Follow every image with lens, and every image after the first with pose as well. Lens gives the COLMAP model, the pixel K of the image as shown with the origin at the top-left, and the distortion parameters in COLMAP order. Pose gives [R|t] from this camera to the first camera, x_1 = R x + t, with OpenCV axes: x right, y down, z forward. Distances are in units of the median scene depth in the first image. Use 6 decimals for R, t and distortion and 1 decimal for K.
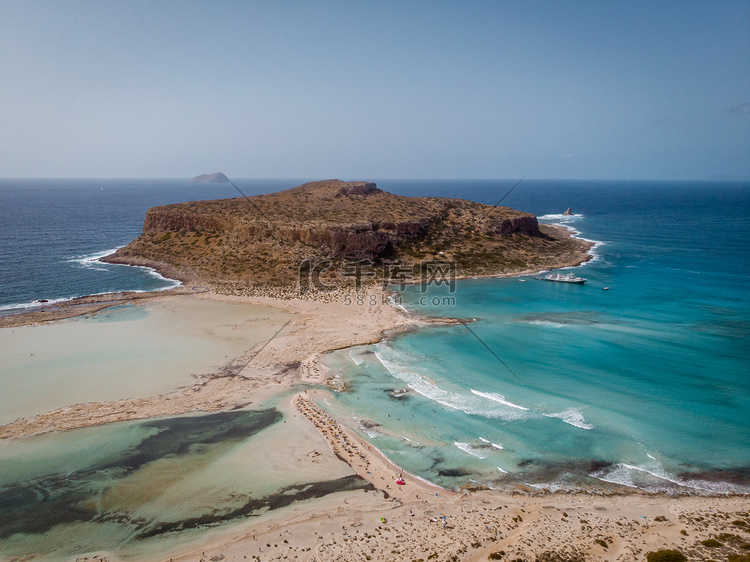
lens RADIAL K [[556.3, 0, 366.4], [0, 556.3, 282.3], [0, 0, 1]] dist [0.054567, -0.085326]
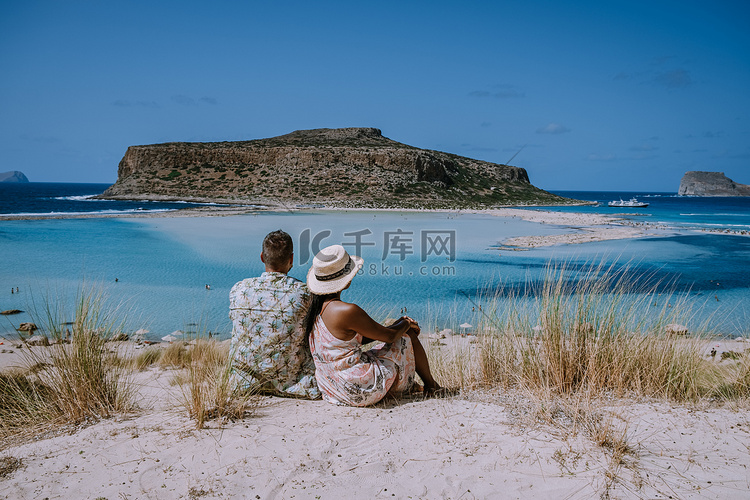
lens RADIAL K [[589.2, 0, 375.0], [0, 589.2, 250.0], [0, 0, 1]] dist [-0.007579, -0.004349]
pose [[0.949614, -0.022056, 0.312644, -0.421263], [0.045423, 0.996674, -0.067652, 0.125749], [-0.310113, 0.078444, 0.947458, 0.102238]]
